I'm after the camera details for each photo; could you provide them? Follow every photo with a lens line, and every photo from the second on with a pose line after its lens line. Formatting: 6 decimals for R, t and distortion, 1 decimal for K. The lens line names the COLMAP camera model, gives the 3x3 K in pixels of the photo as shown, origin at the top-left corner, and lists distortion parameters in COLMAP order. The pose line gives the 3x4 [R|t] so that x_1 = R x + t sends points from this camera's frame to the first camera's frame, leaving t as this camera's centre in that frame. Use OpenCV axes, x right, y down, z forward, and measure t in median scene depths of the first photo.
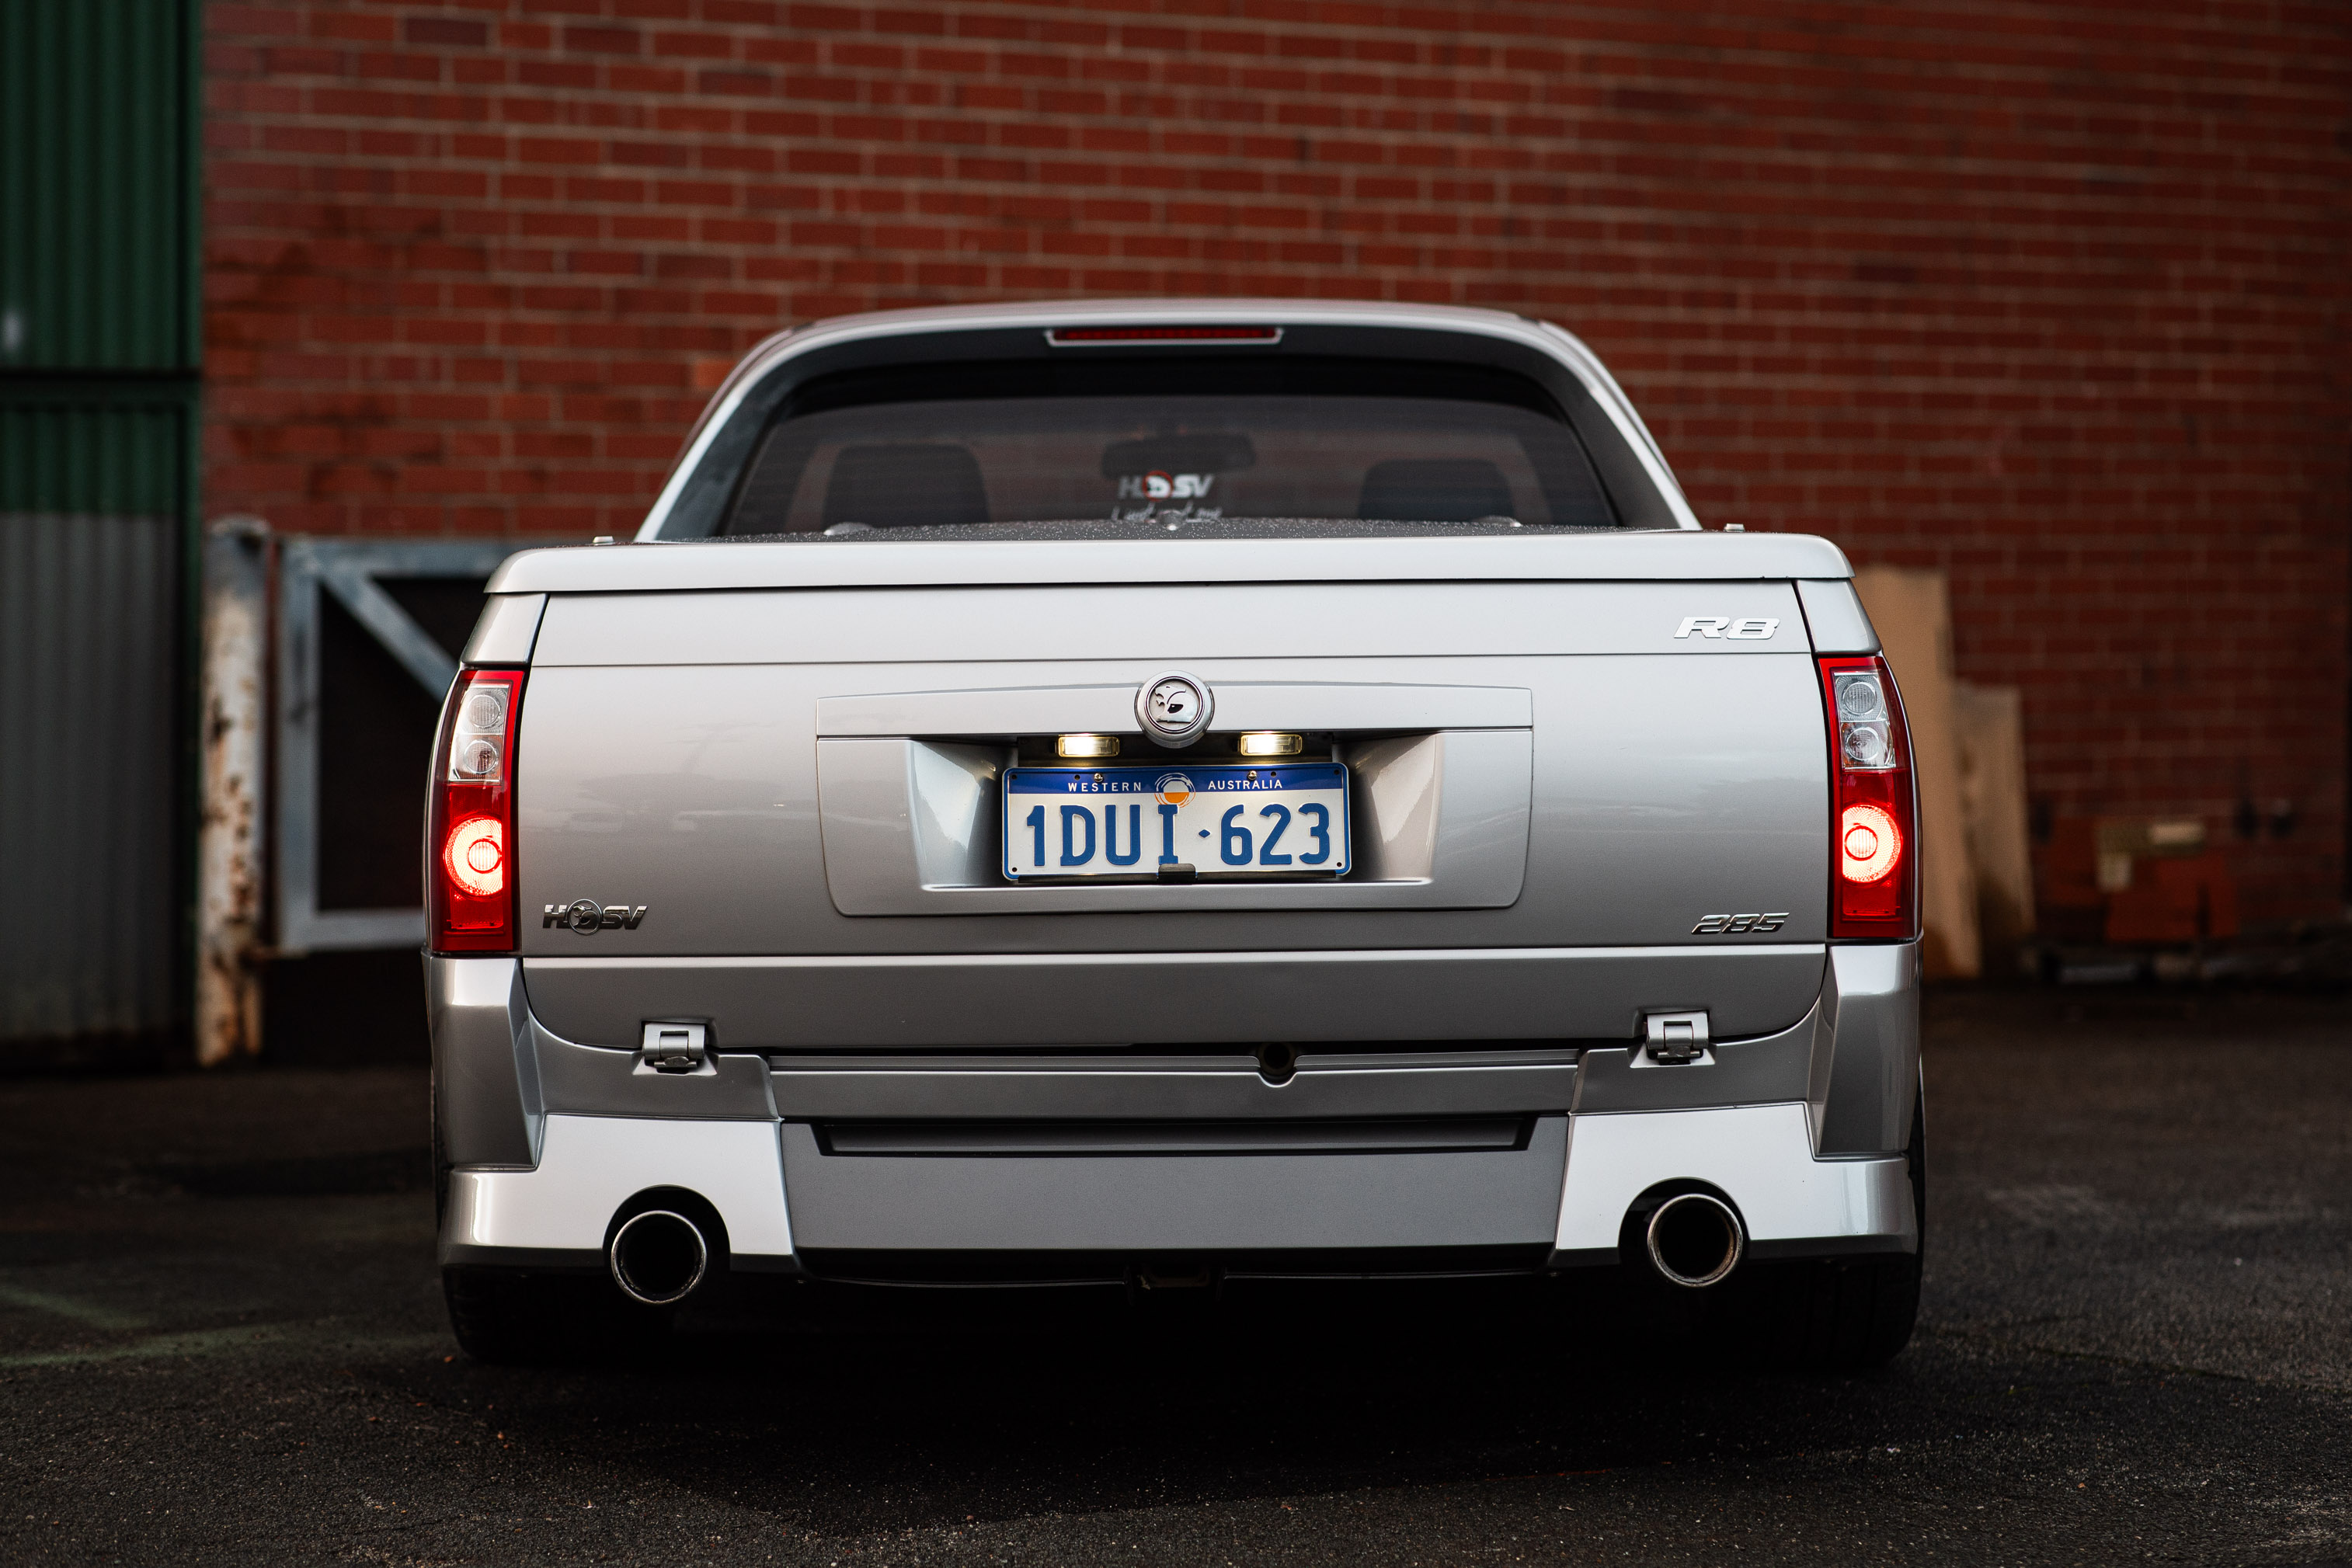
lens RADIAL K [[5633.5, 0, 1168.3], [0, 5633.5, 788.8], [0, 0, 1]] dist [0.055981, -0.221393]
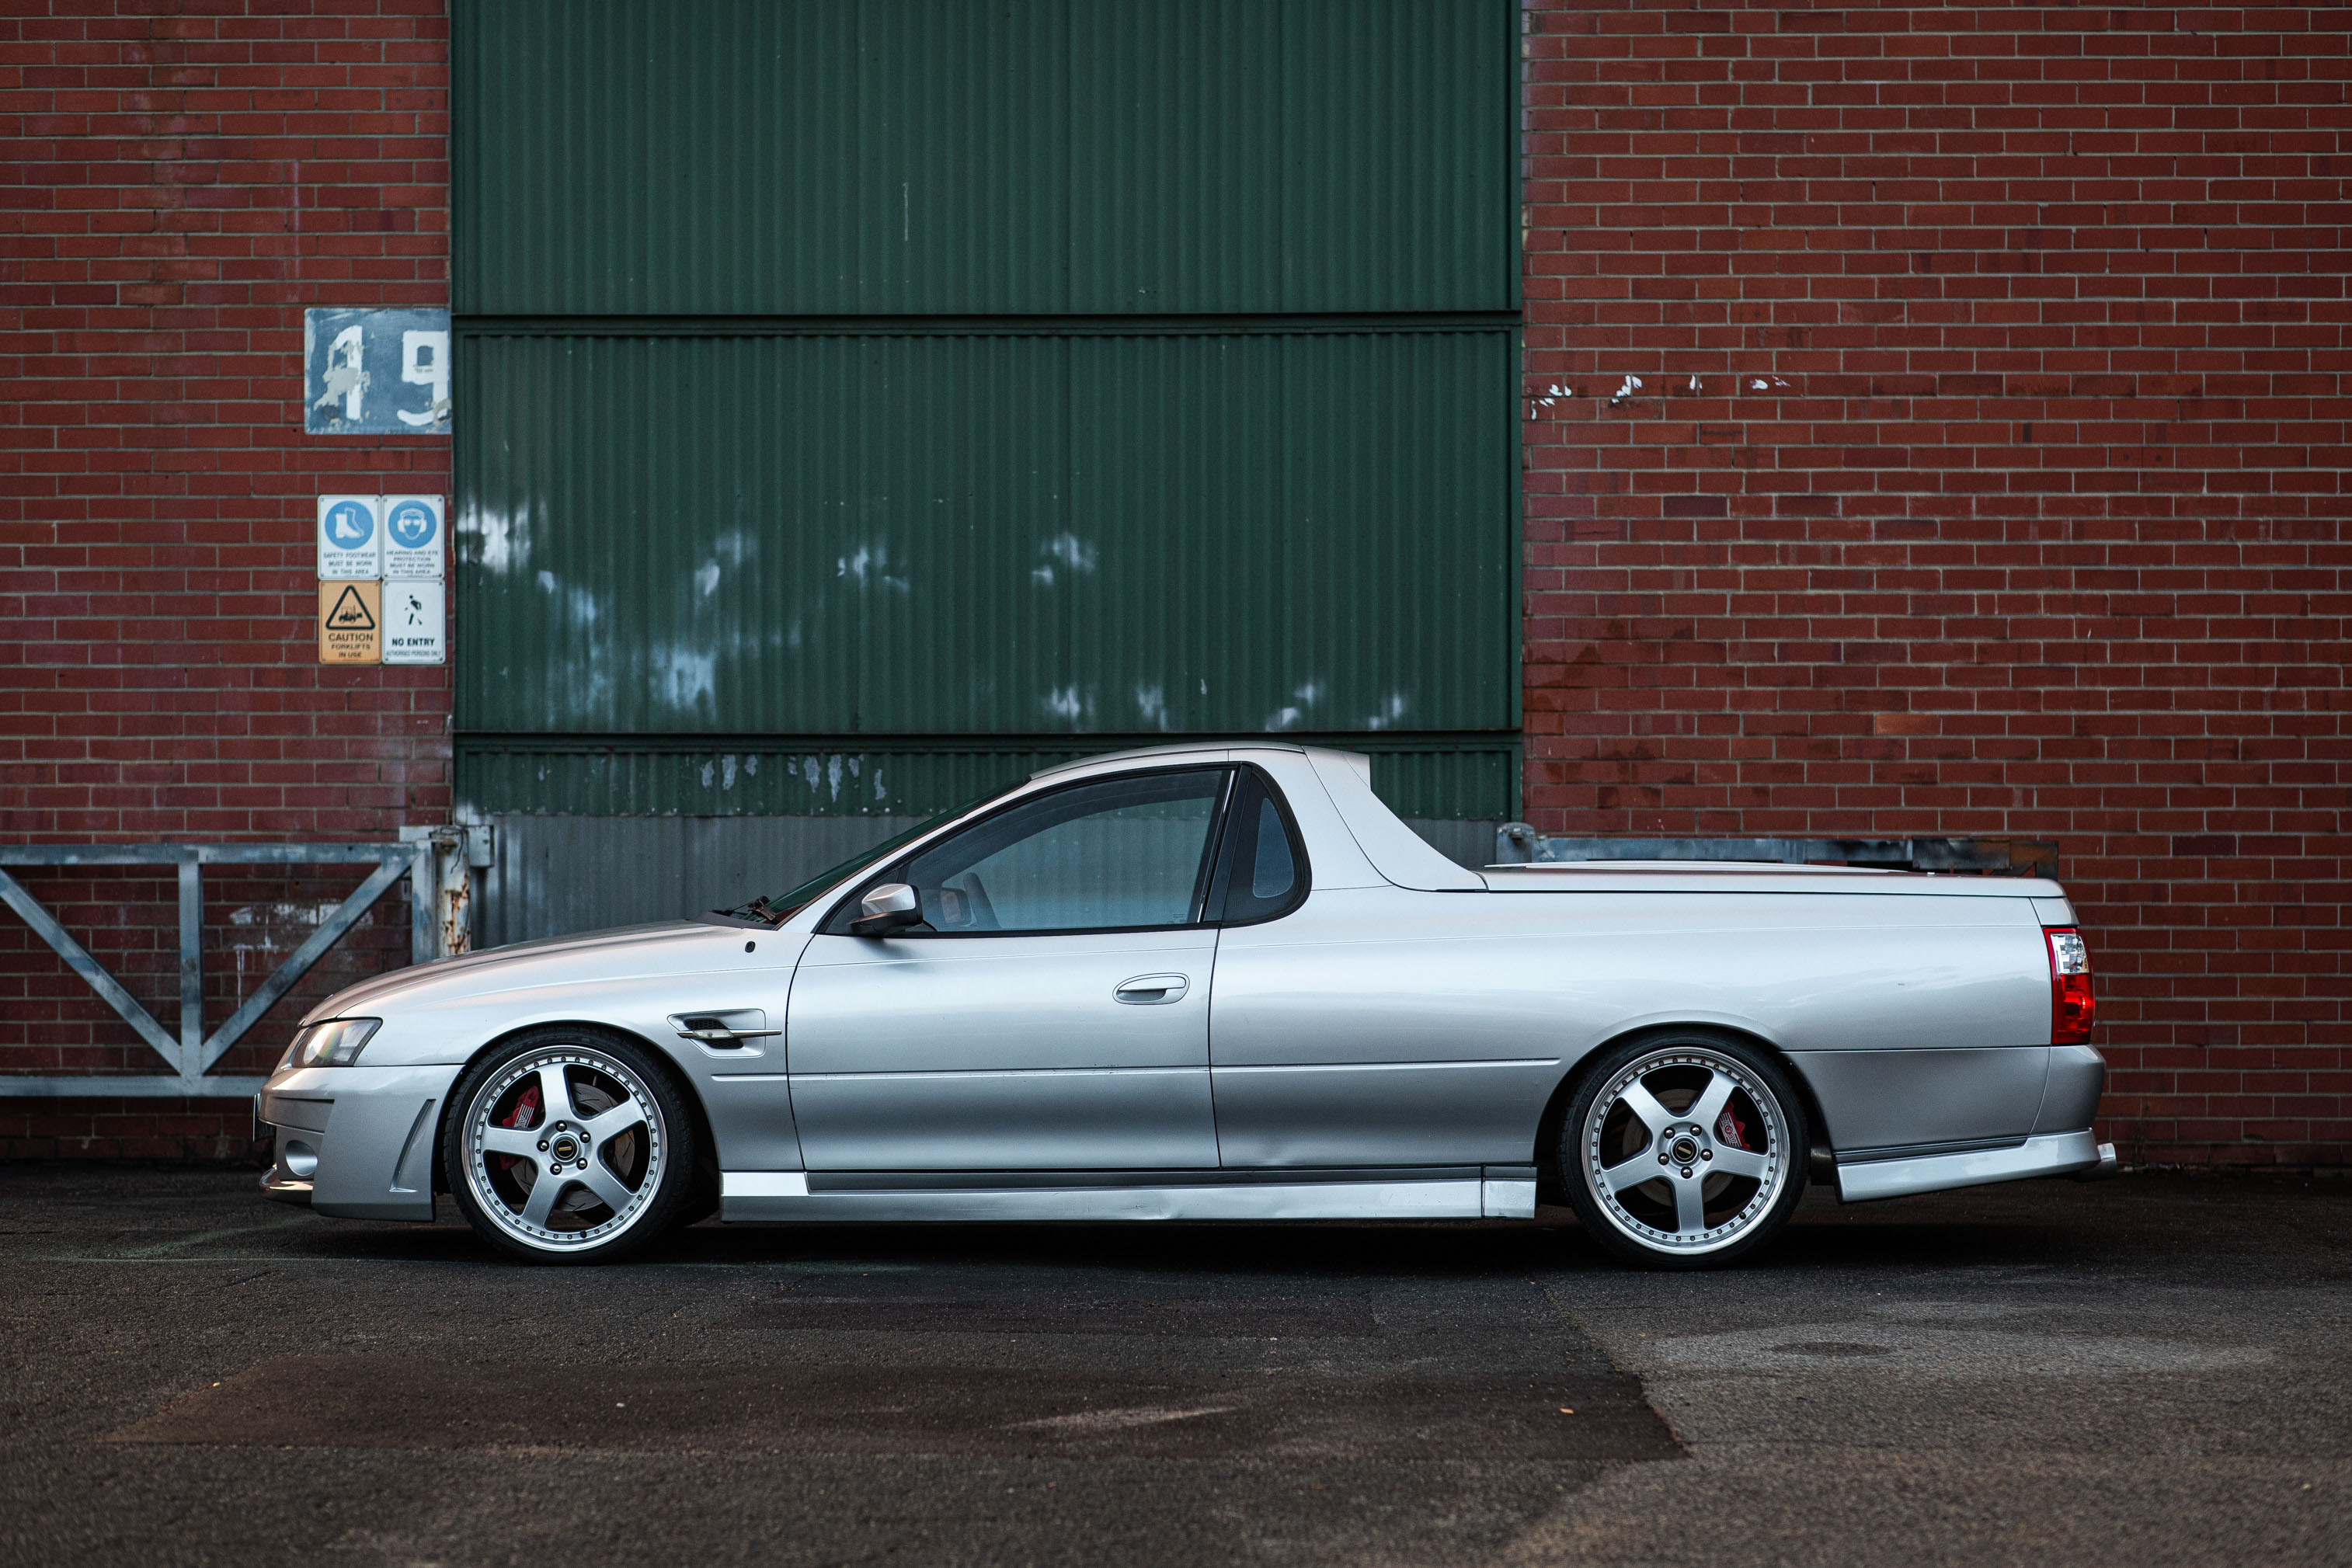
lens RADIAL K [[5809.0, 0, 1224.7], [0, 5809.0, 779.9], [0, 0, 1]] dist [0.050973, 0.146141]
pose [[0.828767, 0.004082, -0.559579, 0.646786], [-0.022755, 0.999392, -0.026410, -0.014241], [0.559131, 0.034621, 0.828356, -0.381326]]
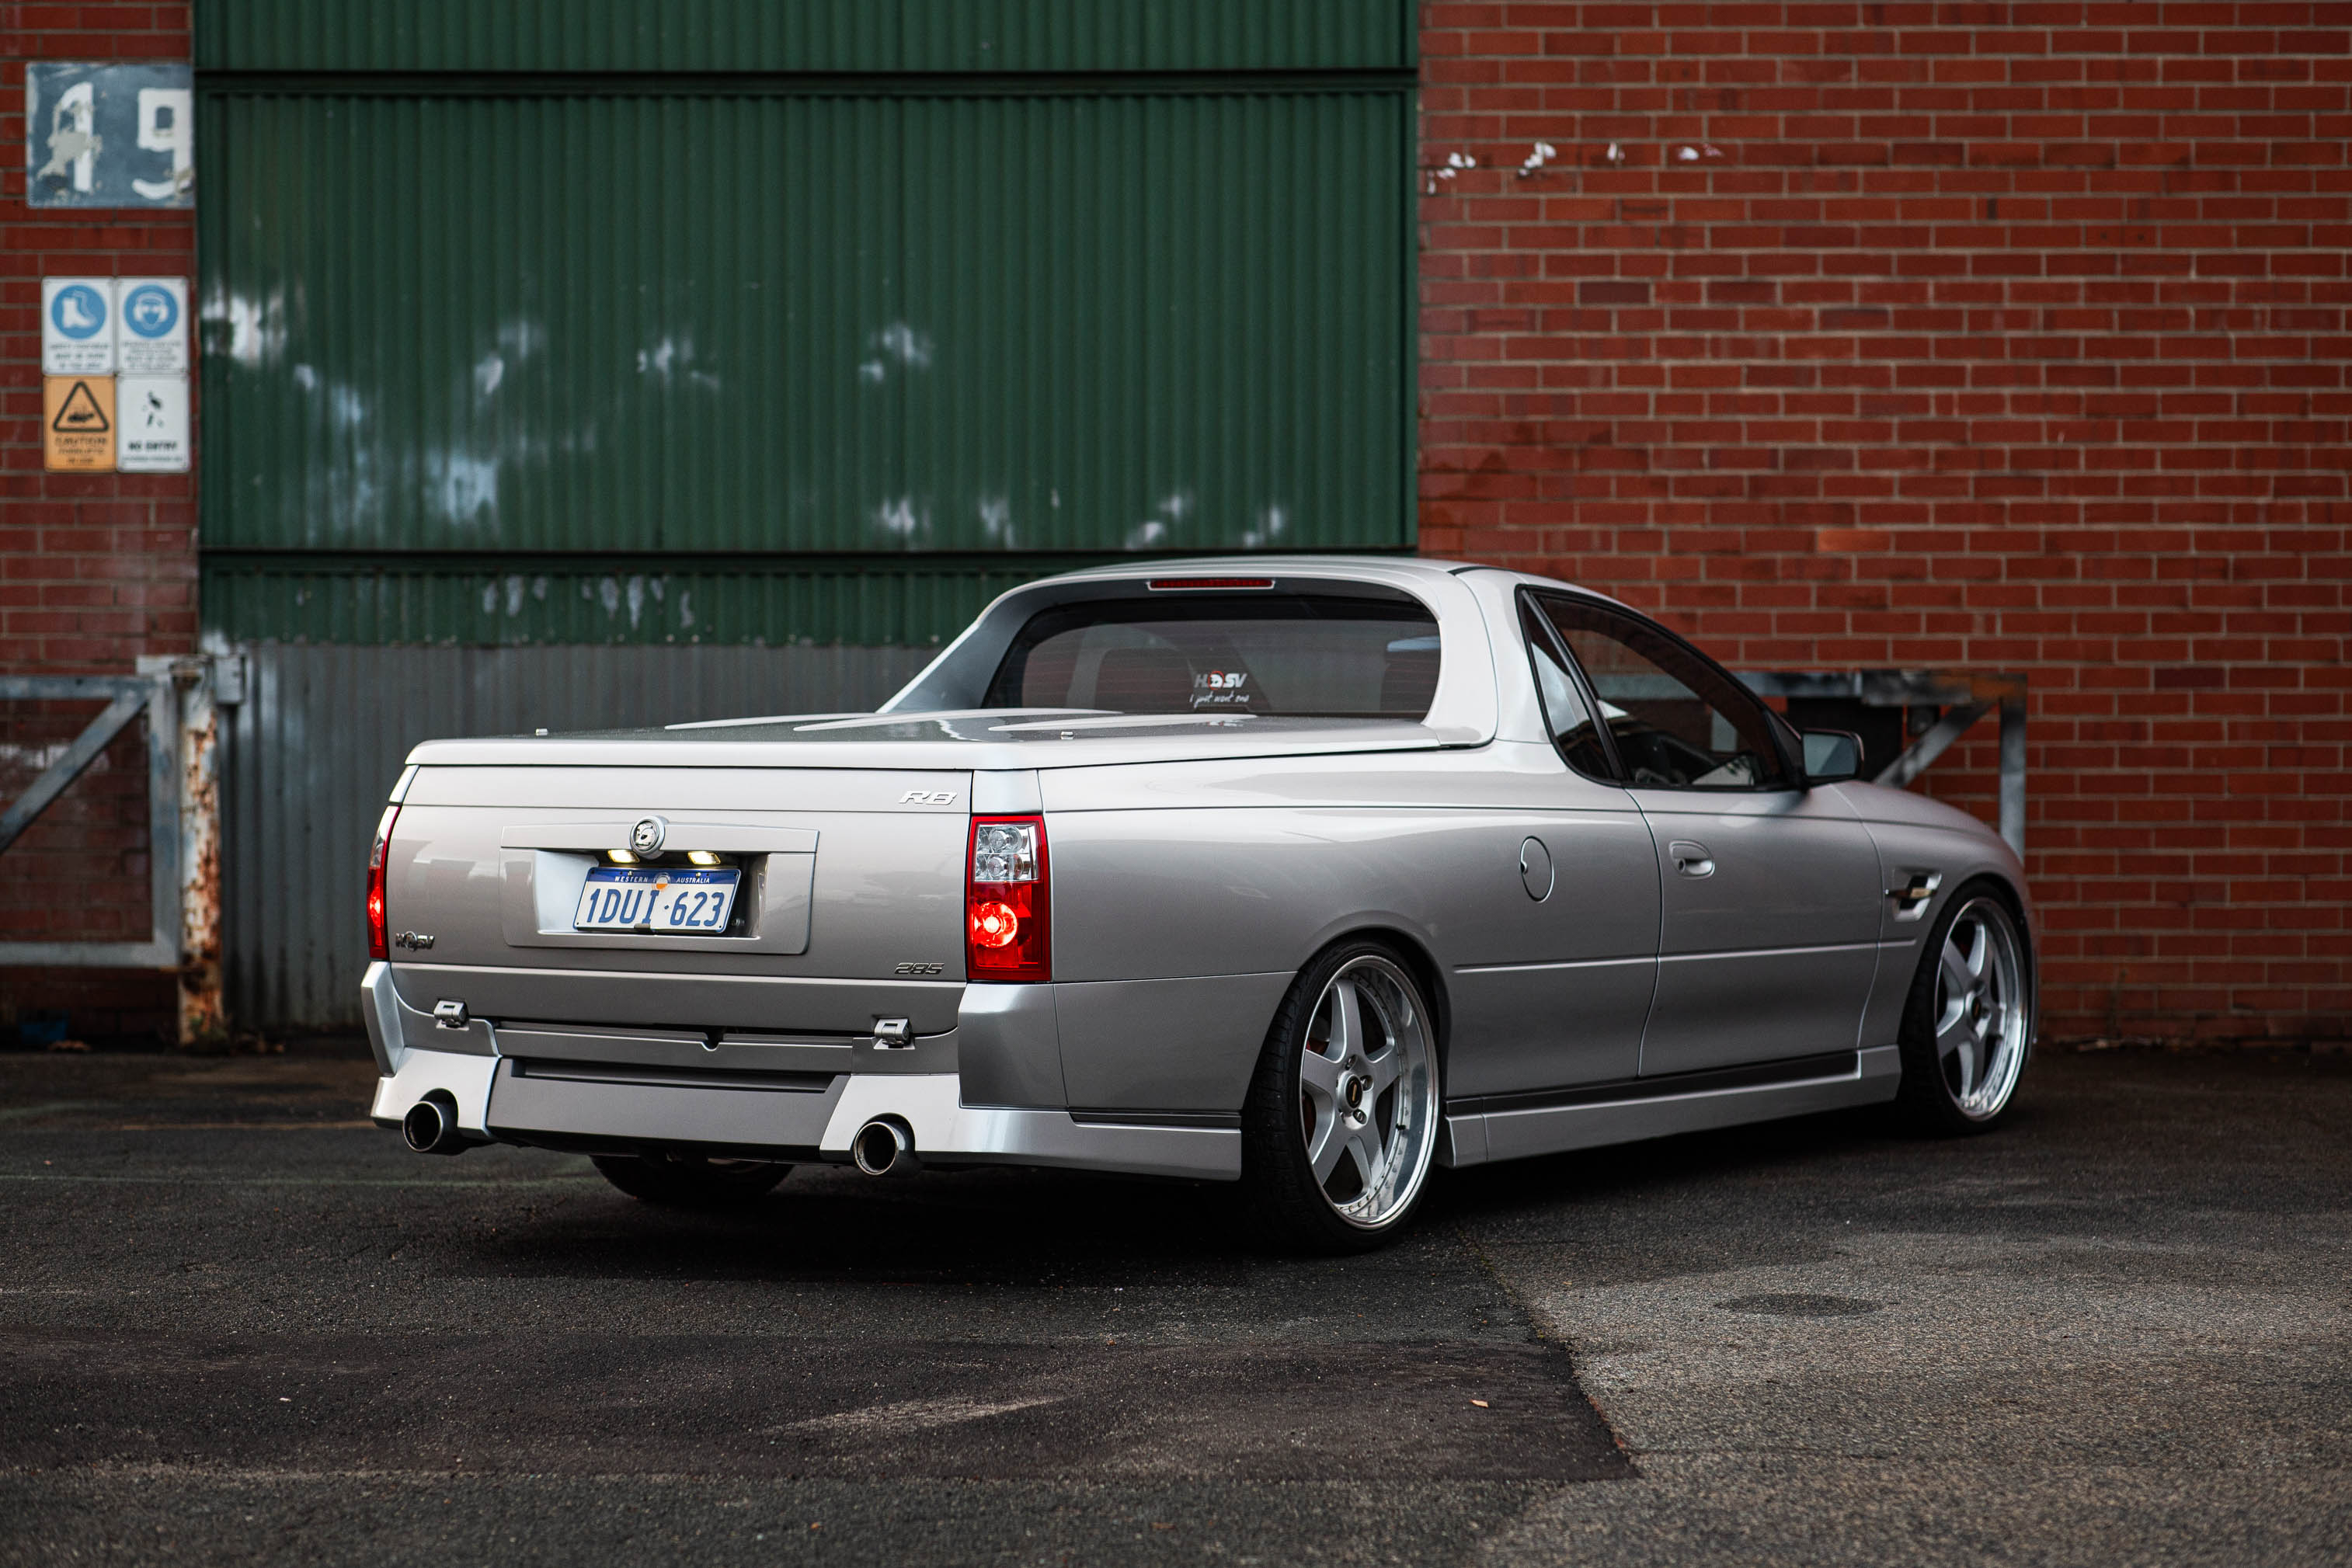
lens RADIAL K [[5701.0, 0, 1225.0], [0, 5701.0, 781.4], [0, 0, 1]] dist [0.125259, -0.829597]
pose [[0.839212, 0.021370, -0.543384, 0.535382], [-0.022185, 0.999741, 0.005054, -0.021167], [0.543352, 0.007814, 0.839469, -0.200767]]
